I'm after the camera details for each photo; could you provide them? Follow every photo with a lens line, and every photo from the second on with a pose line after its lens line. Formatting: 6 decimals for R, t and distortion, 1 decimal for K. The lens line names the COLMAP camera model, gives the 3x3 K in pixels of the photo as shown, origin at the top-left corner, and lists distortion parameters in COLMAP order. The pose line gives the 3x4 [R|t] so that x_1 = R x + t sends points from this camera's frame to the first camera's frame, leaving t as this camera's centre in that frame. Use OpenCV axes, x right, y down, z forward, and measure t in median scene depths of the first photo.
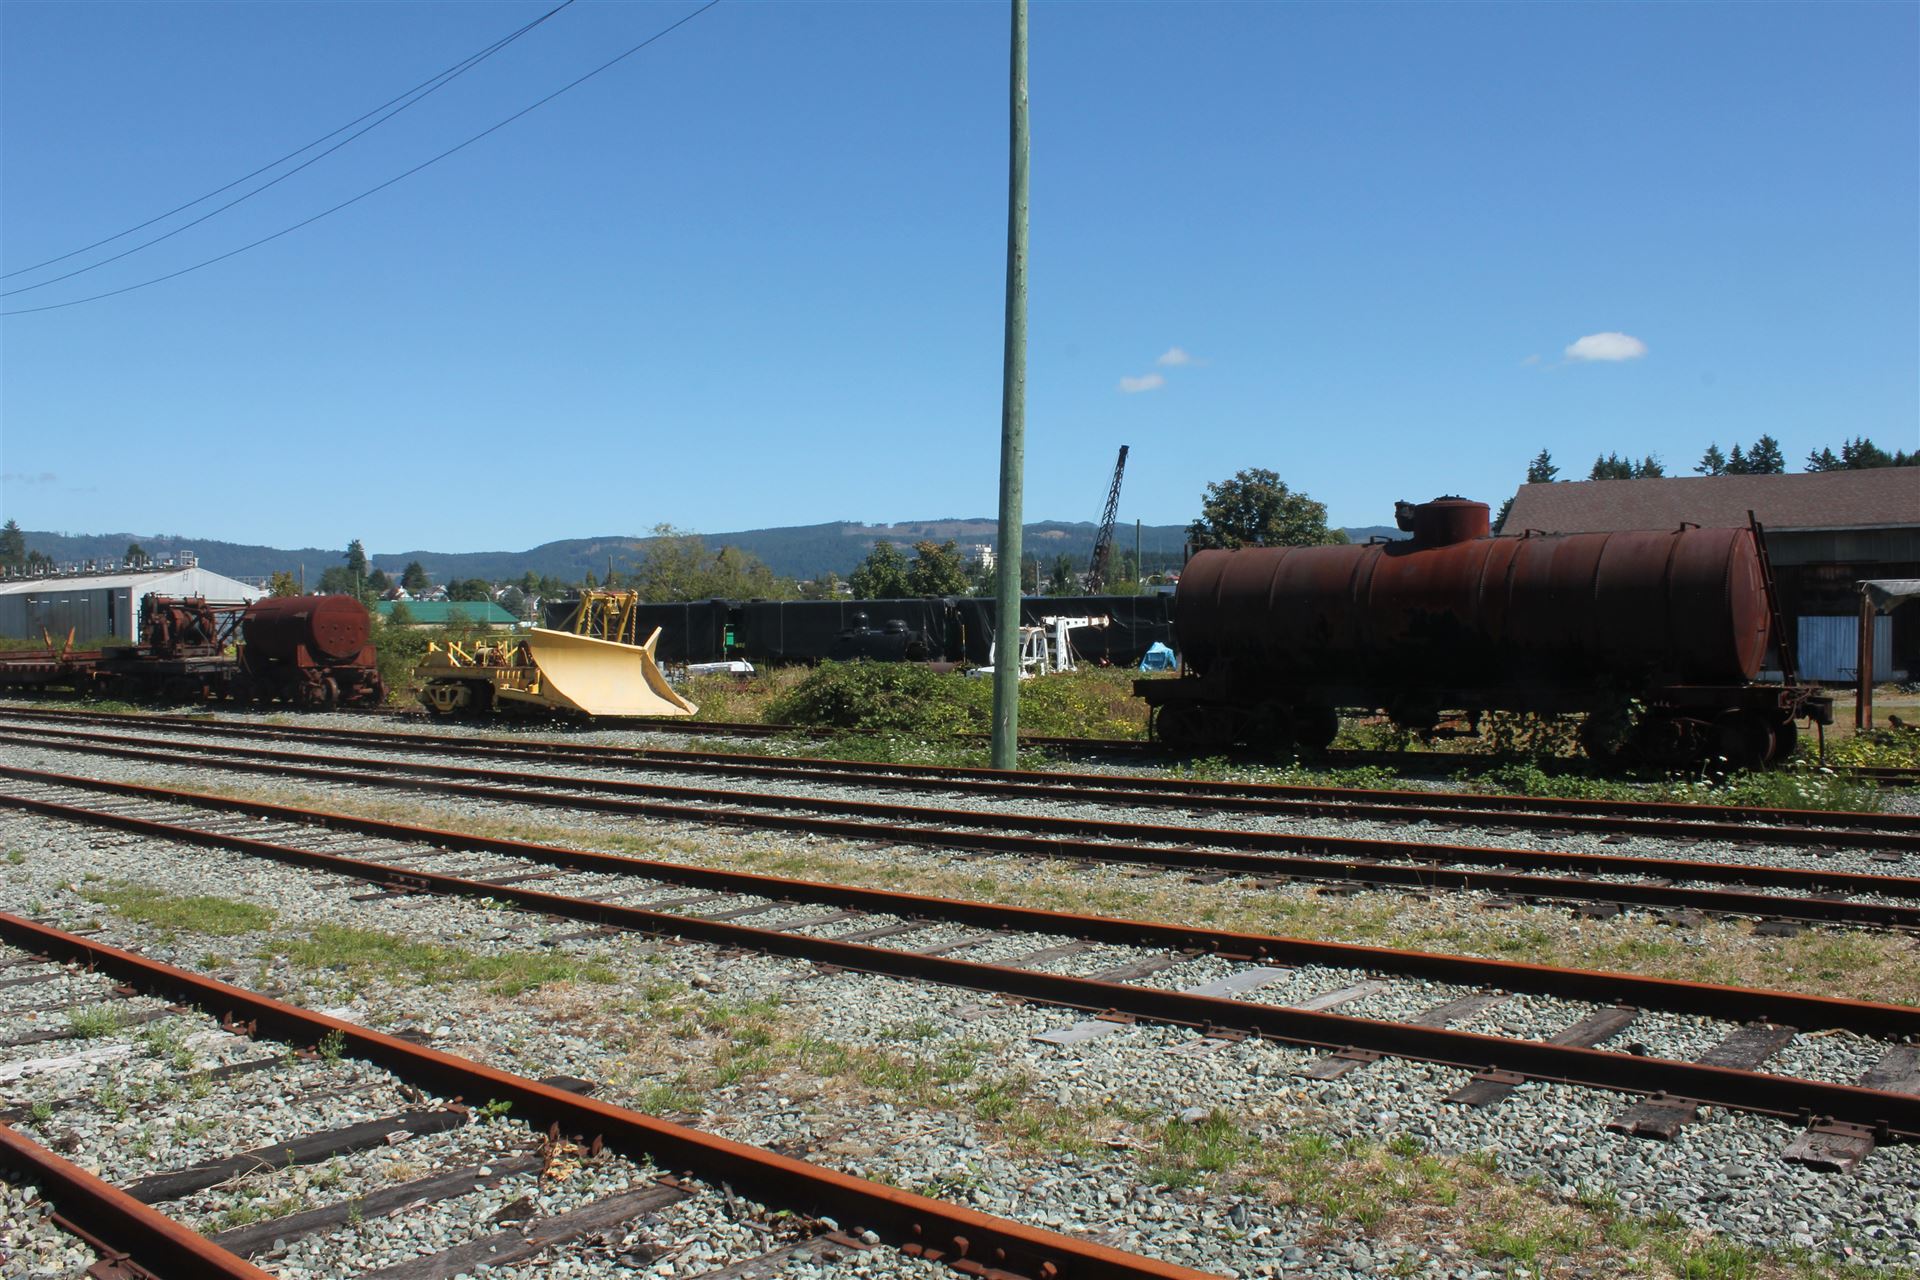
lens RADIAL K [[1627.7, 0, 960.0], [0, 1627.7, 640.0], [0, 0, 1]] dist [-0.170279, 0.158394]
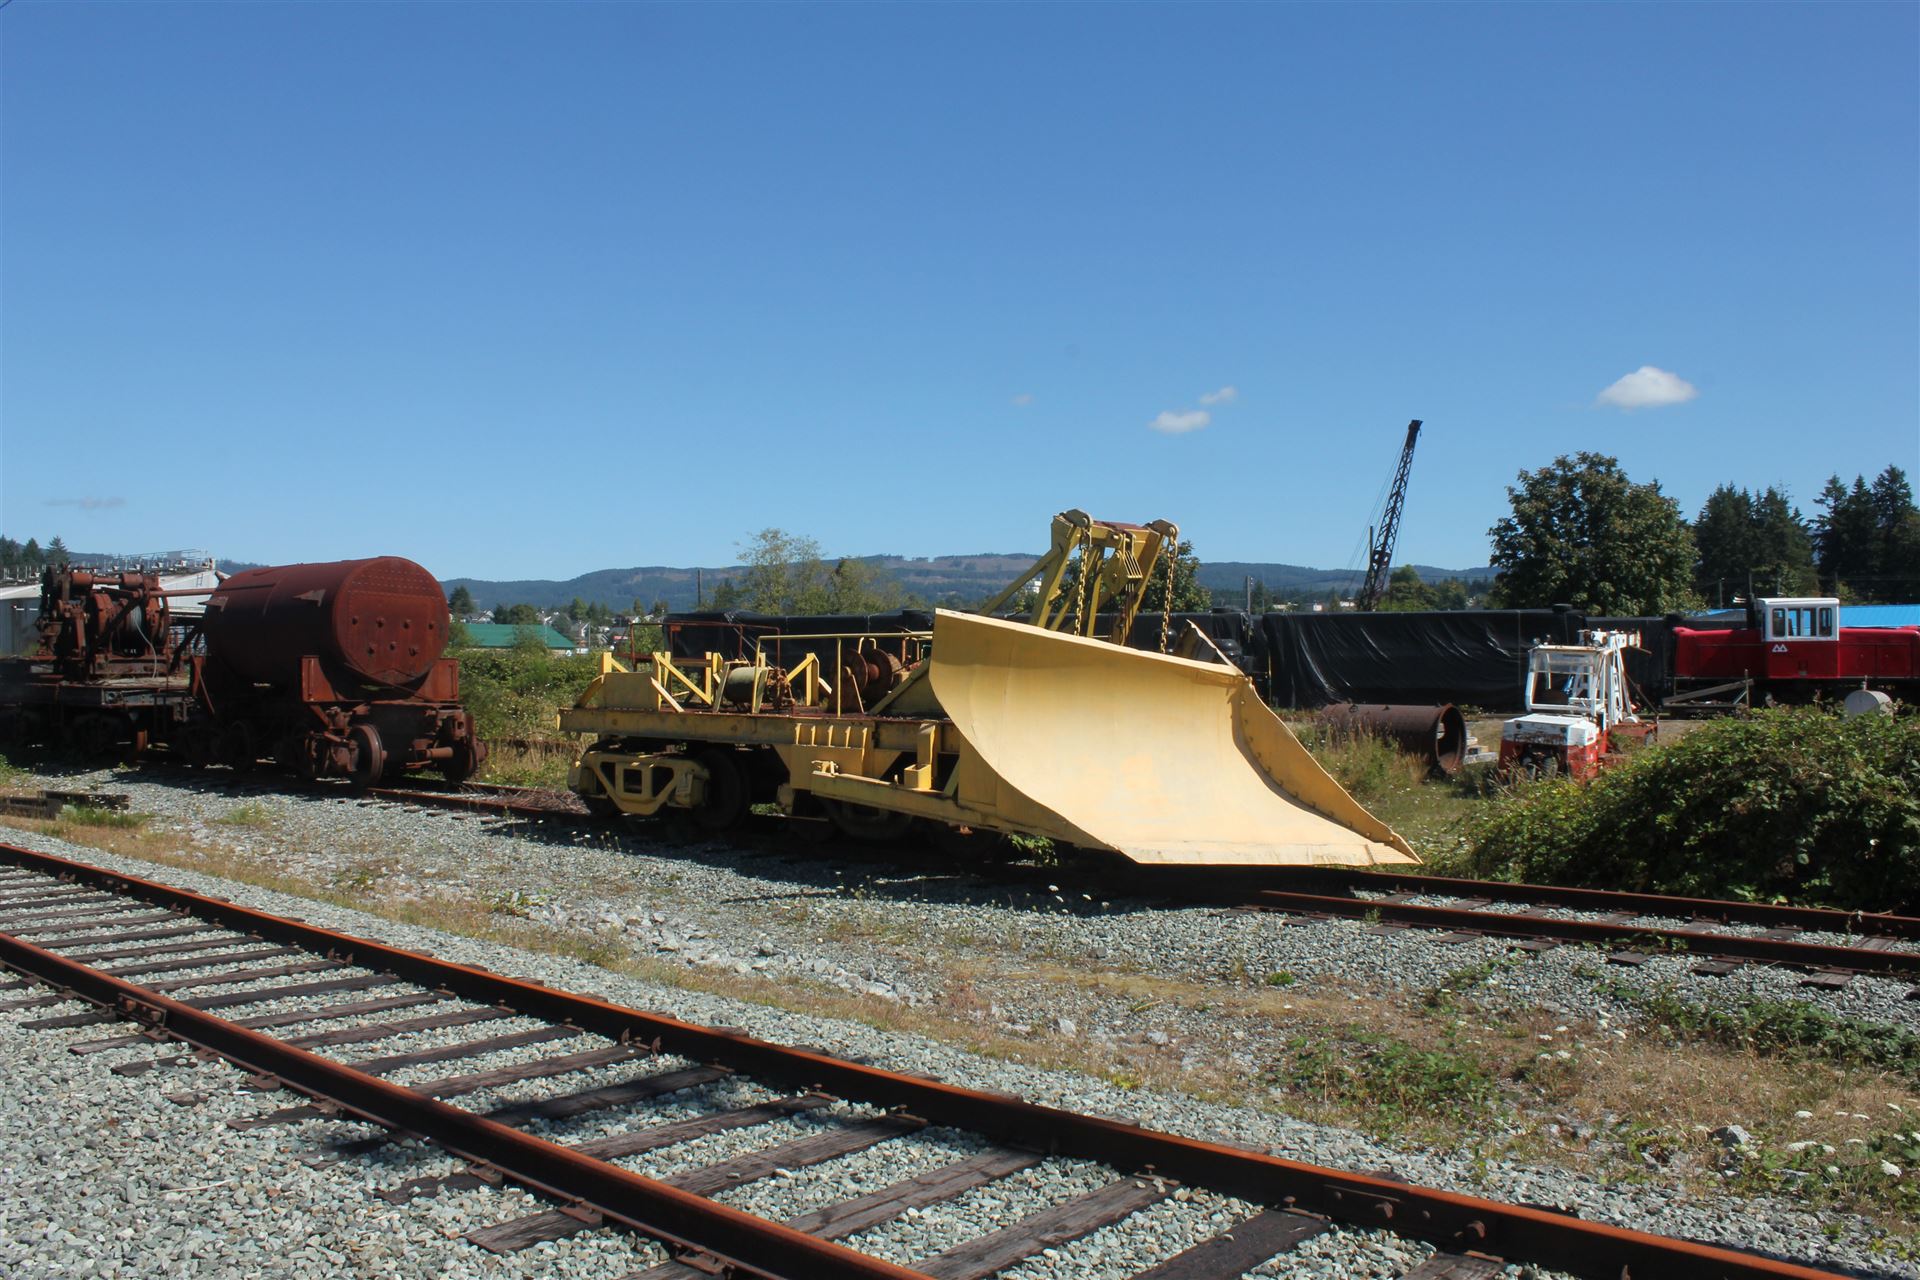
lens RADIAL K [[1627.7, 0, 960.0], [0, 1627.7, 640.0], [0, 0, 1]] dist [-0.170279, 0.158394]
pose [[0.999572, 0.012848, -0.026266, -0.194797], [-0.013380, 0.999707, -0.020190, 0.004971], [0.025999, 0.020533, 0.999451, 0.497776]]
